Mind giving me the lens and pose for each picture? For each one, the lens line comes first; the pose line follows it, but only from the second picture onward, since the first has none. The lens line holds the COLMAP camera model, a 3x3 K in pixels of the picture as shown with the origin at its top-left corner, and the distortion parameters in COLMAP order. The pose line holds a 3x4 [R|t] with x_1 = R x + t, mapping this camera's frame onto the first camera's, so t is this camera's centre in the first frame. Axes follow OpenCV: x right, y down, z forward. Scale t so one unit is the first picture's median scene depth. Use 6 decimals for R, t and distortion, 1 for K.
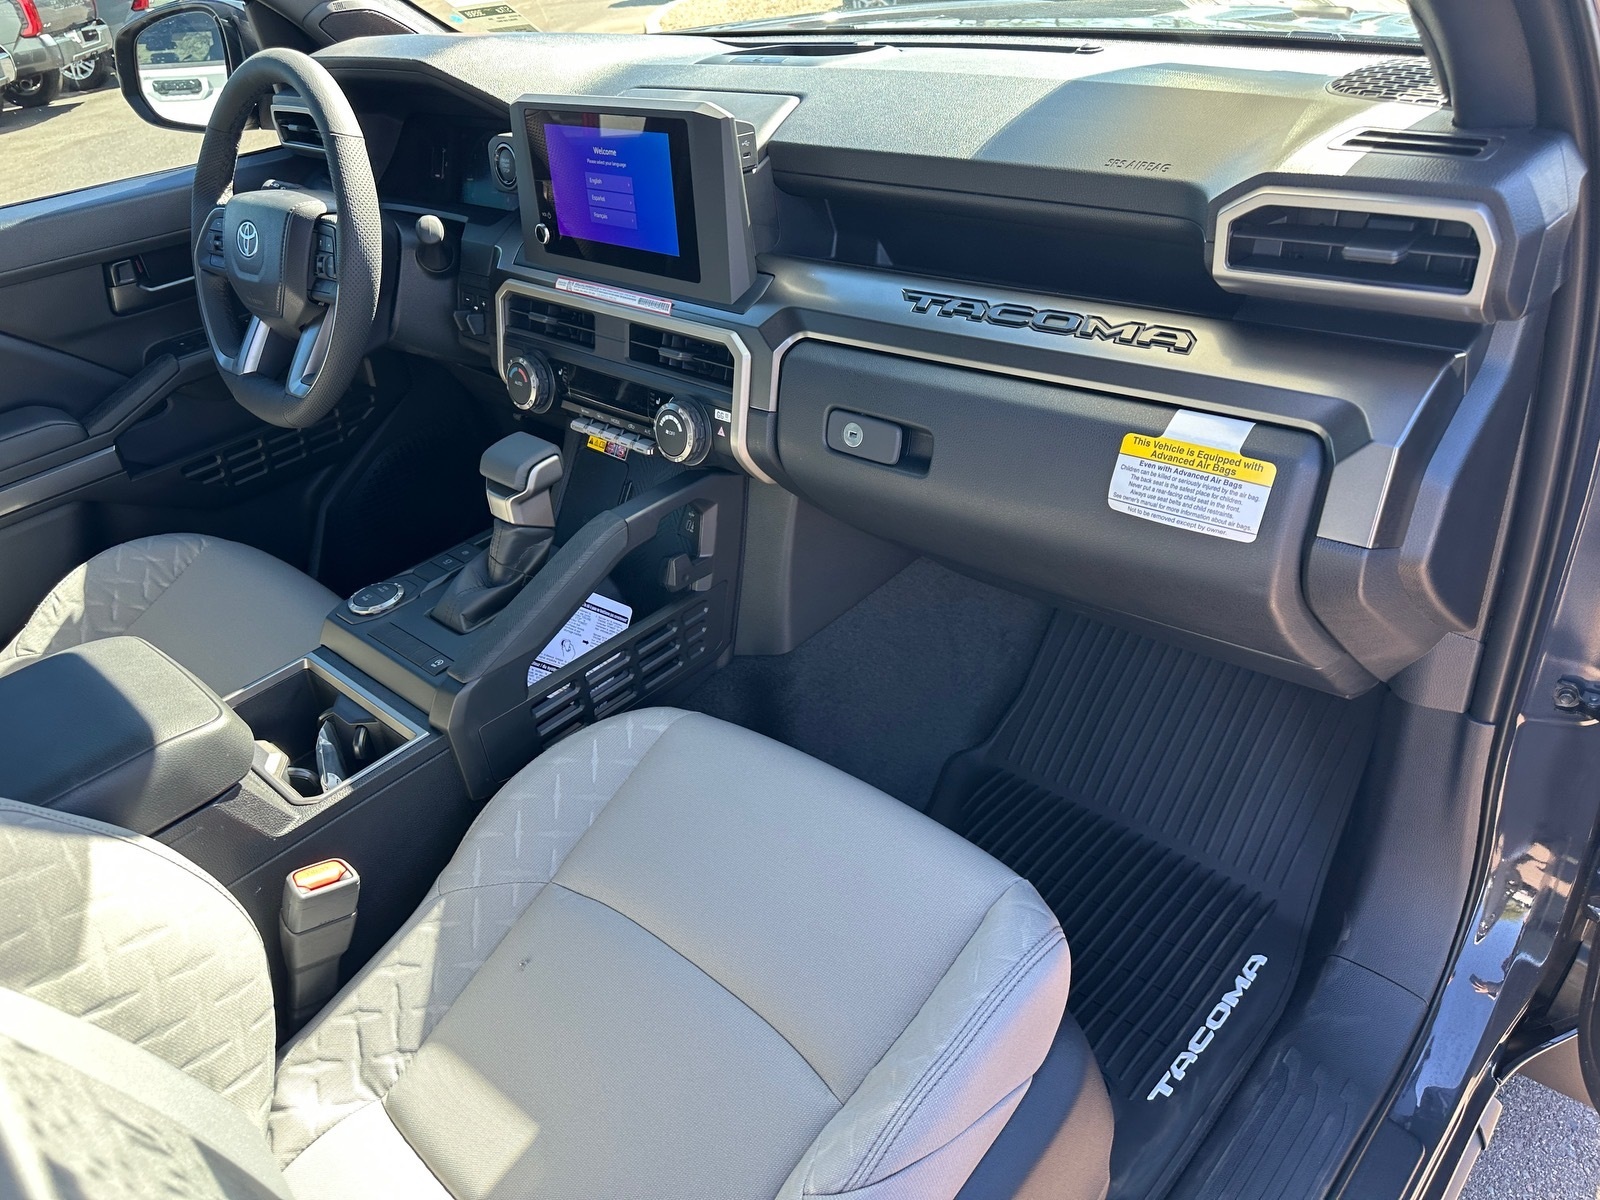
lens RADIAL K [[1130.6, 0, 799.5], [0, 1130.6, 622.7], [0, 0, 1]] dist [0.074522, -0.144744]
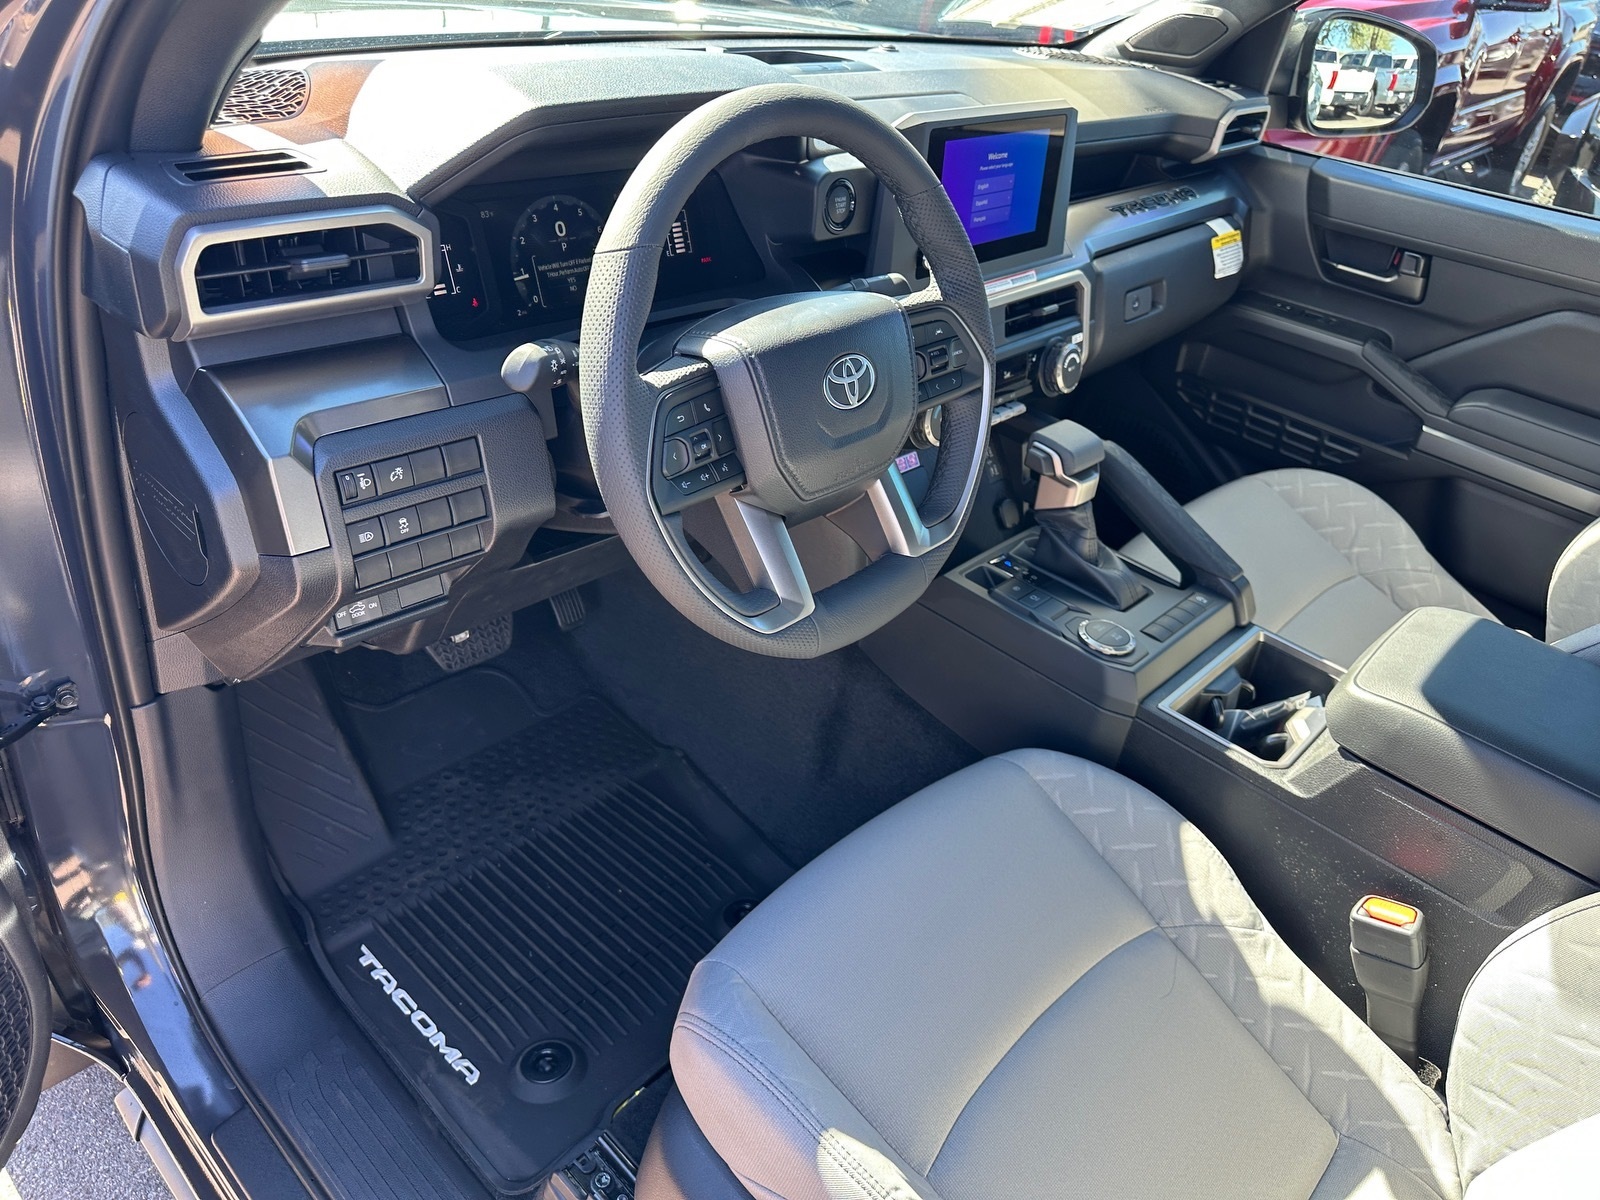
lens RADIAL K [[1097.4, 0, 800.0], [0, 1097.4, 600.0], [0, 0, 1]] dist [0.065637, -0.105228]
pose [[0.003088, -0.468164, 0.883636, -1.359445], [0.452951, 0.788450, 0.416151, -0.632391], [-0.891530, 0.398959, 0.214490, 1.164674]]
